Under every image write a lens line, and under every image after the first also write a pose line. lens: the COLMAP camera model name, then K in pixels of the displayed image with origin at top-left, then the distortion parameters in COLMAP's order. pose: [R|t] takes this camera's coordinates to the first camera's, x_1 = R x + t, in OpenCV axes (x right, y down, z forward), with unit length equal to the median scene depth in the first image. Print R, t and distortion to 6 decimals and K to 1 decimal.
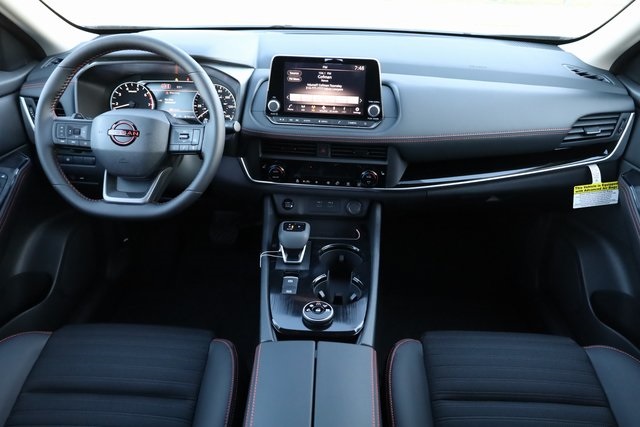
lens RADIAL K [[477.7, 0, 322.3], [0, 477.7, 216.6], [0, 0, 1]] dist [-0.001260, 0.008005]
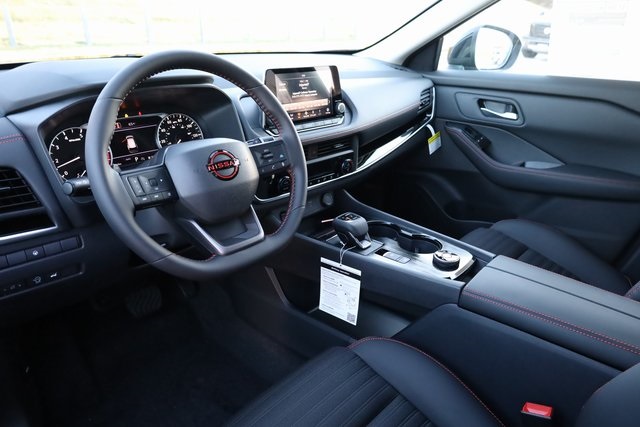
lens RADIAL K [[441.5, 0, 315.9], [0, 441.5, 212.0], [0, 0, 1]] dist [0.010989, -0.005024]
pose [[0.631739, -0.304538, 0.712855, -0.778728], [0.359389, 0.929859, 0.078751, -0.090594], [-0.686838, 0.206442, 0.696876, 0.334951]]
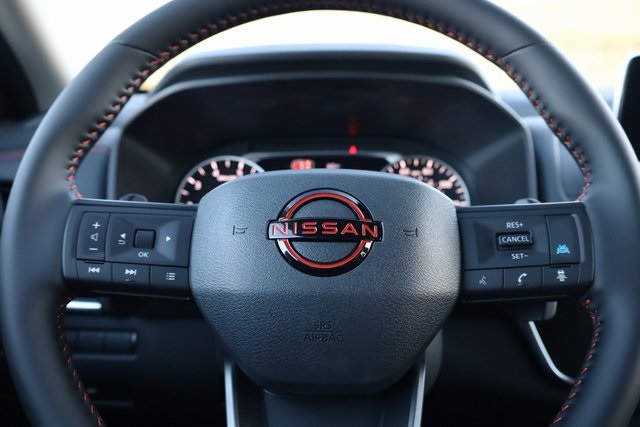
lens RADIAL K [[539.1, 0, 318.7], [0, 539.1, 211.9], [0, 0, 1]] dist [0.011984, 0.005489]
pose [[0.998677, -0.026822, 0.043867, -0.383324], [0.040231, 0.938908, -0.341810, -0.067479], [-0.032019, 0.343123, 0.938745, 0.616749]]
